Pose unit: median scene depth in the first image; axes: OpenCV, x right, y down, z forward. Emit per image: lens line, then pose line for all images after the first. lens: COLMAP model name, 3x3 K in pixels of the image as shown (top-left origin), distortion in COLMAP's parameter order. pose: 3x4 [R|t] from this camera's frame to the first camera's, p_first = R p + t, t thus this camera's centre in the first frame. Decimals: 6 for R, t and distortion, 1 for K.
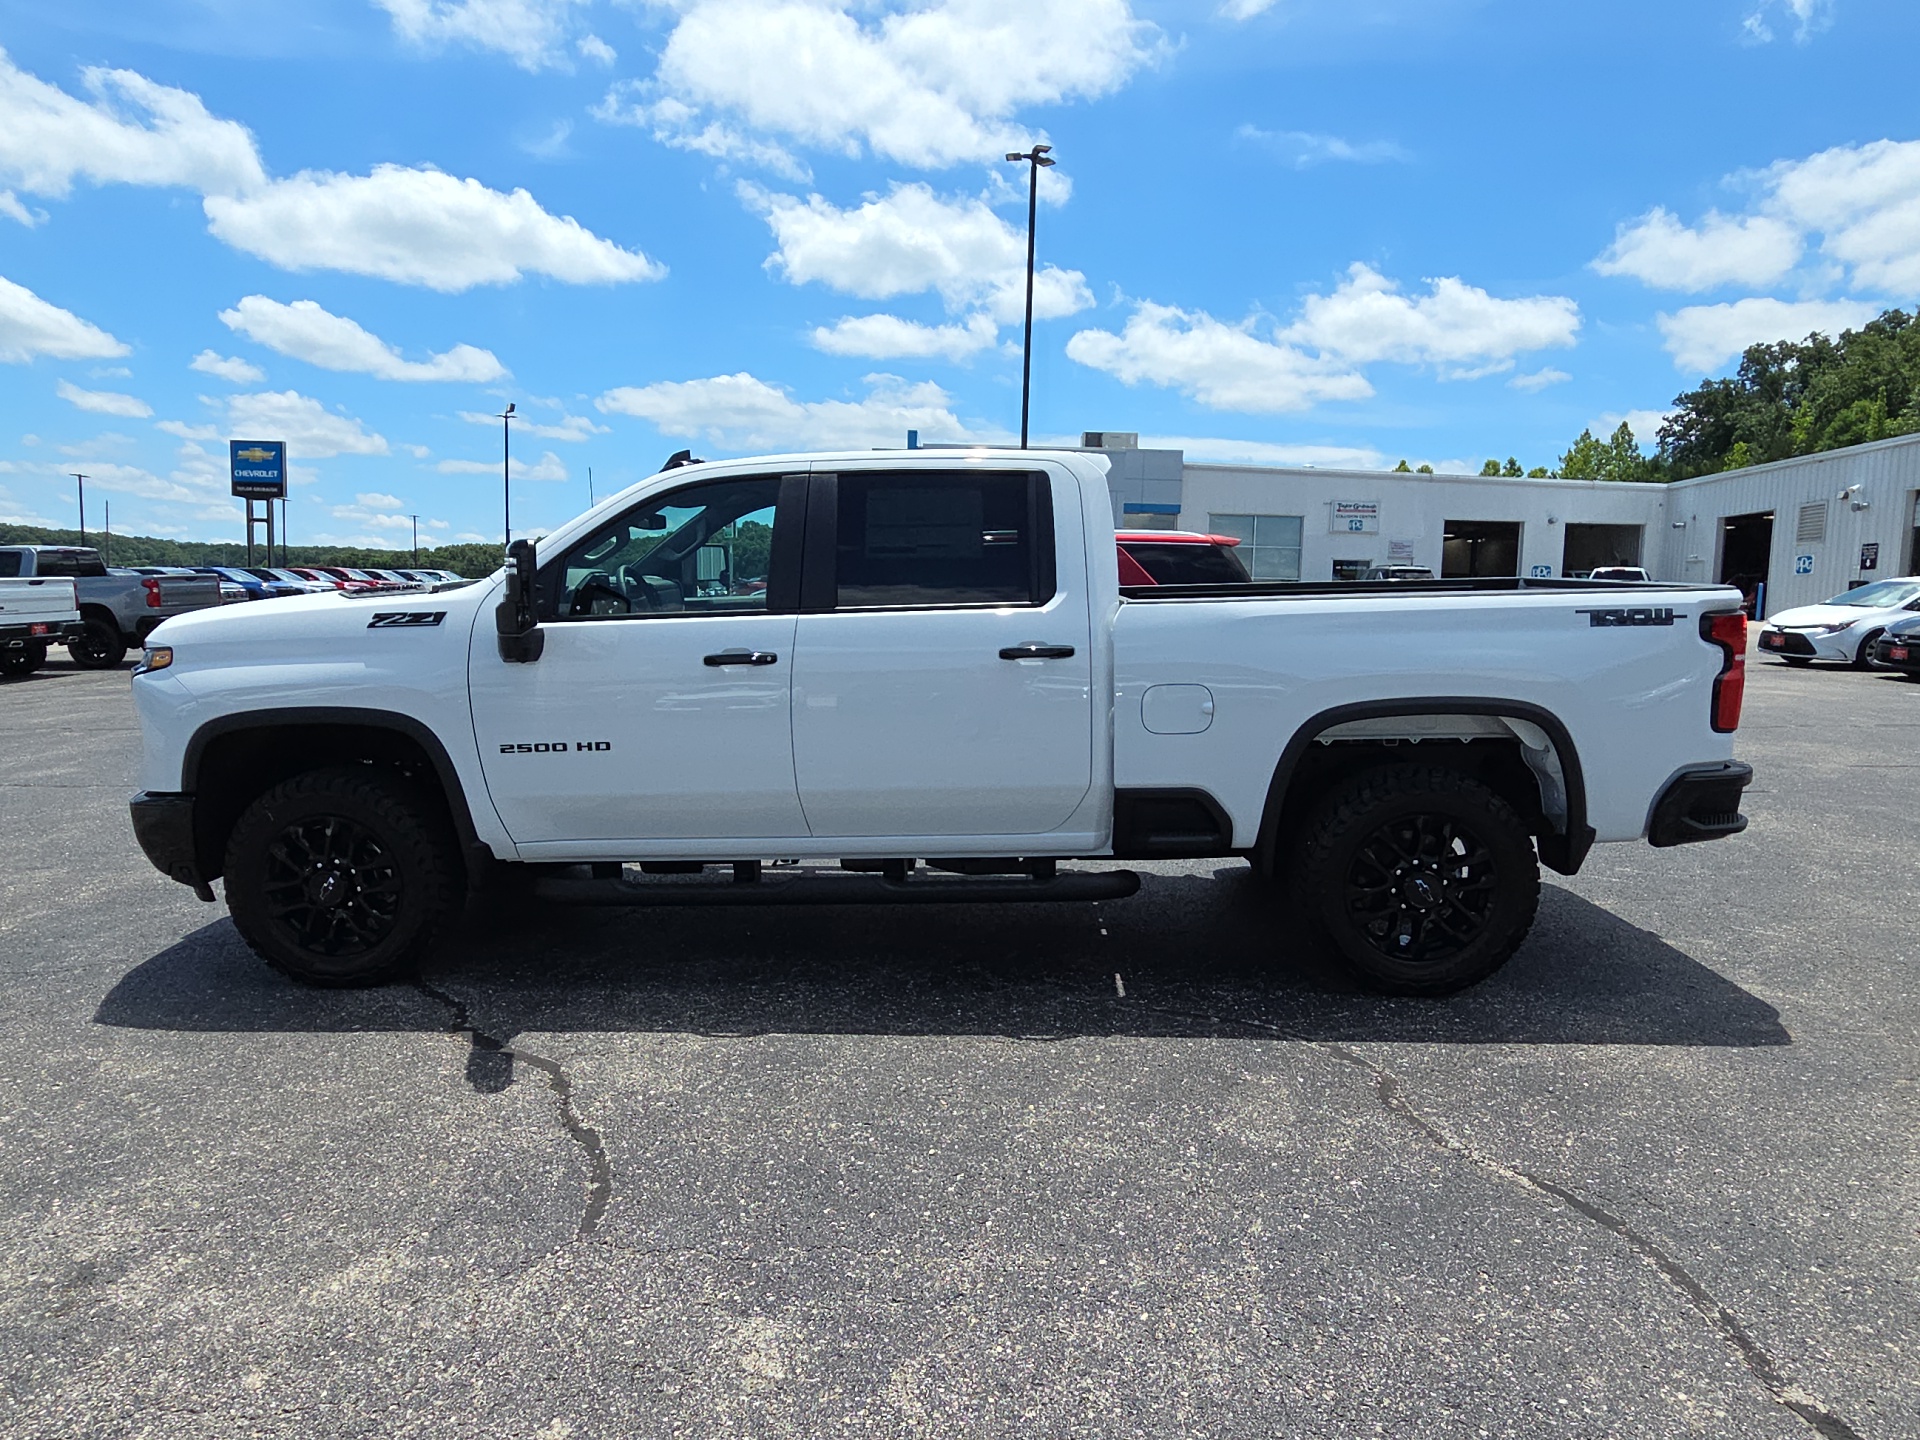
lens RADIAL K [[1210.0, 0, 944.8], [0, 1210.0, 719.1], [0, 0, 1]] dist [0.003544, 0.000079]
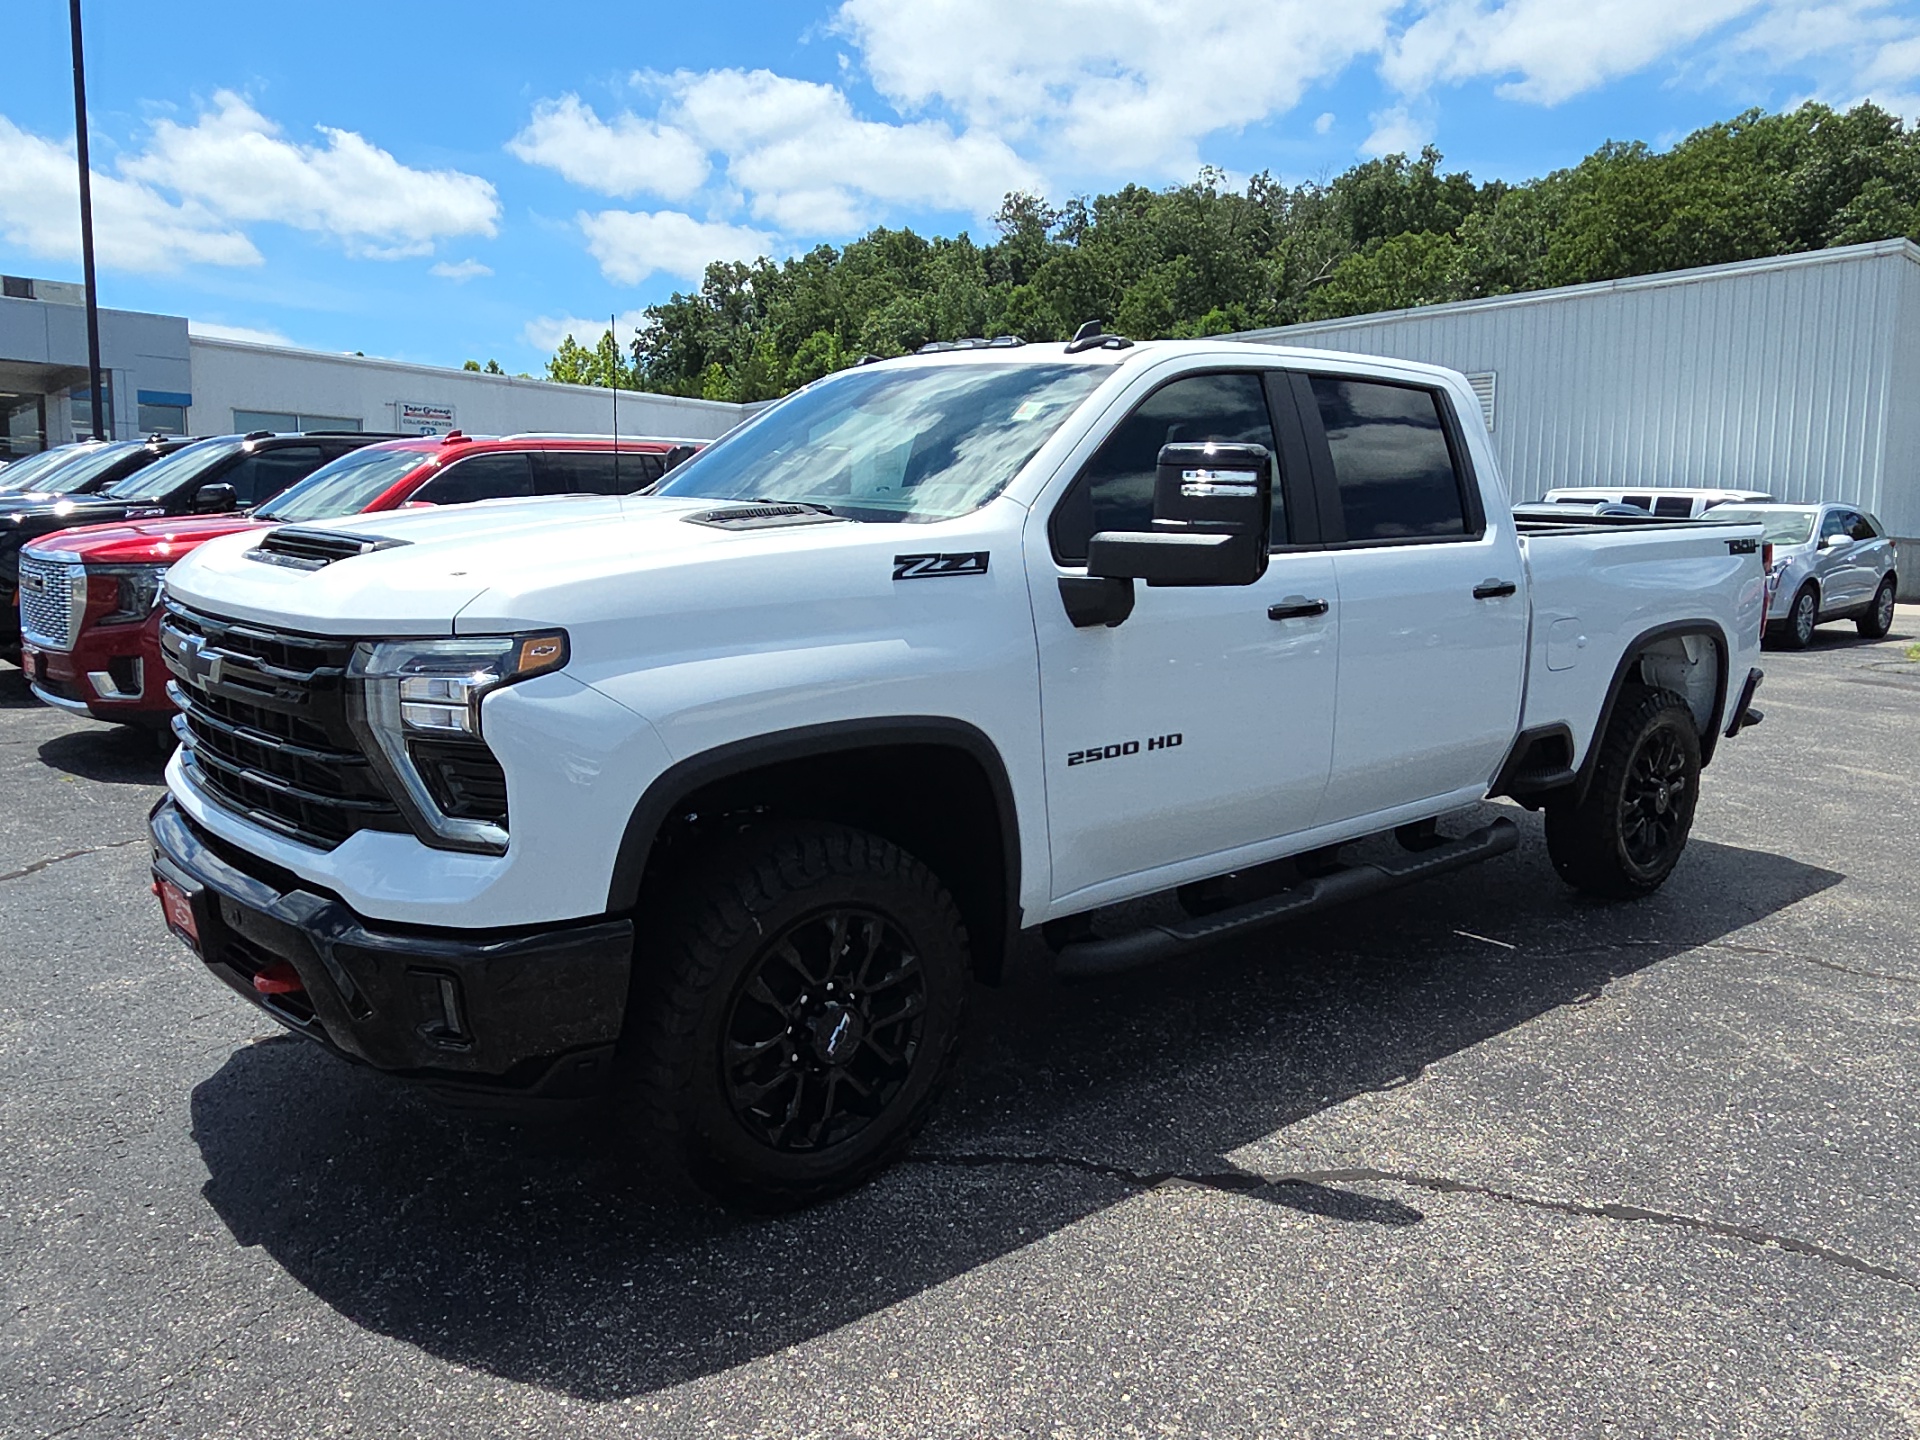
lens RADIAL K [[1470.0, 0, 956.8], [0, 1470.0, 717.6], [0, 0, 1]] dist [-0.007722, 0.006258]
pose [[0.724783, -0.087446, 0.683405, -0.934037], [0.065569, 0.996165, 0.057927, -0.047425], [-0.685850, 0.002826, 0.727737, 0.450677]]
